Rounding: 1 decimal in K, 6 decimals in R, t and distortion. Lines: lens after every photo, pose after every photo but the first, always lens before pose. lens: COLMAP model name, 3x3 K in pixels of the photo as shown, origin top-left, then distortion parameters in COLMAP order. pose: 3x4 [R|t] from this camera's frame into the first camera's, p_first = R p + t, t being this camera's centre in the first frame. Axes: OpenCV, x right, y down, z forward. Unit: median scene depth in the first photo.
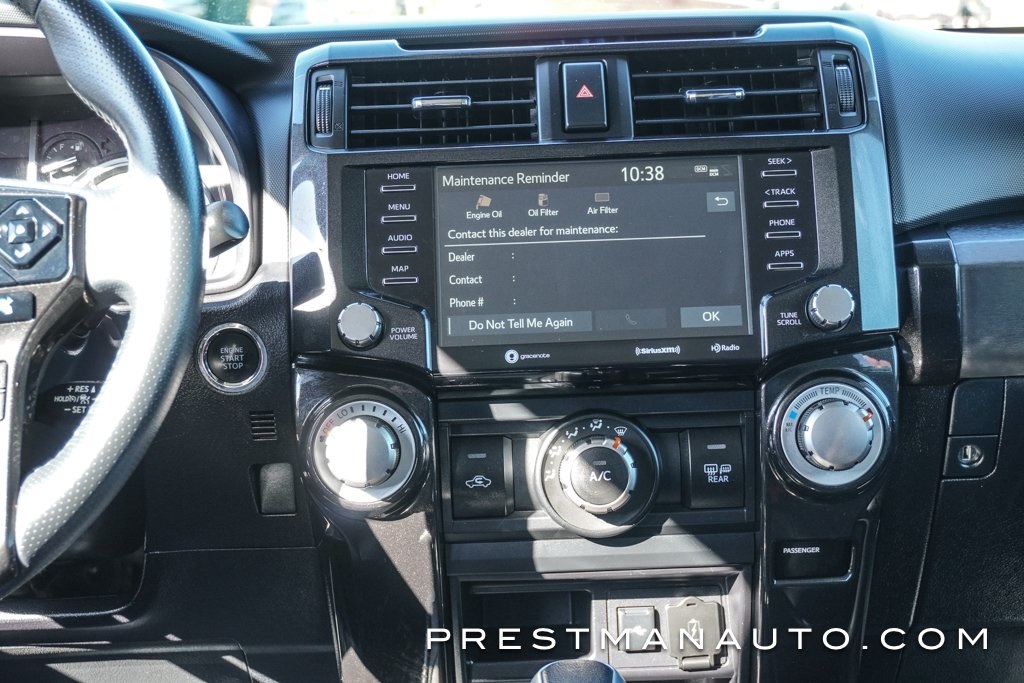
lens RADIAL K [[1621.9, 0, 508.9], [0, 1621.9, 333.1], [0, 0, 1]] dist [0.026303, 0.000000]
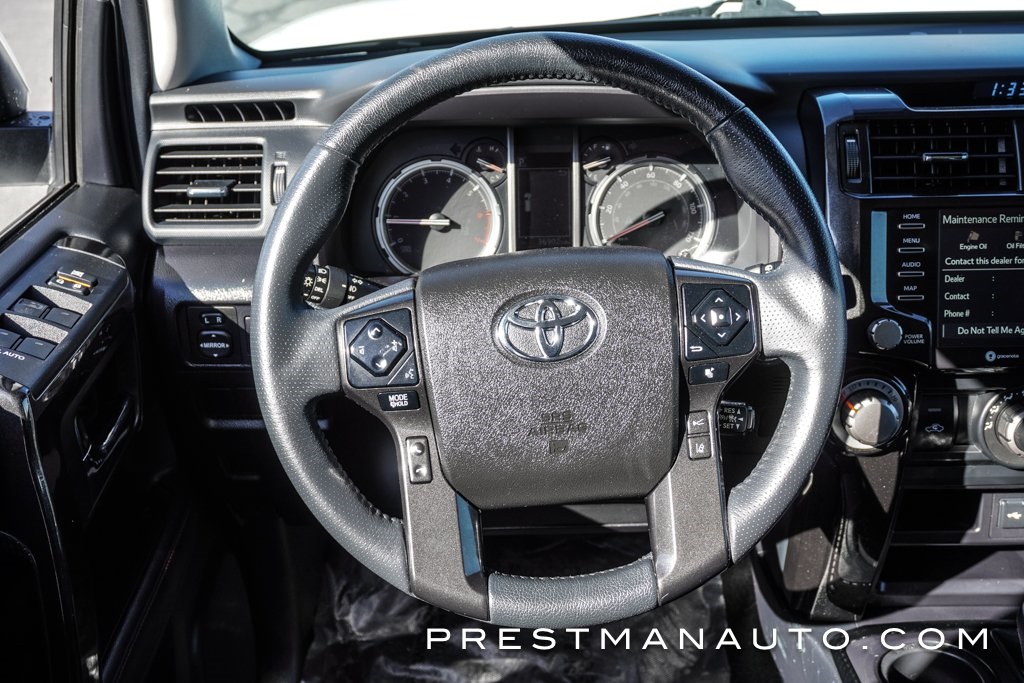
lens RADIAL K [[1170.1, 0, 522.8], [0, 1170.1, 339.7], [0, 0, 1]] dist [0.012325, 0.000000]
pose [[0.999766, 0.016563, 0.013948, -0.396270], [-0.019680, 0.963686, 0.266310, -0.247751], [-0.009030, -0.266522, 0.963786, 0.055584]]
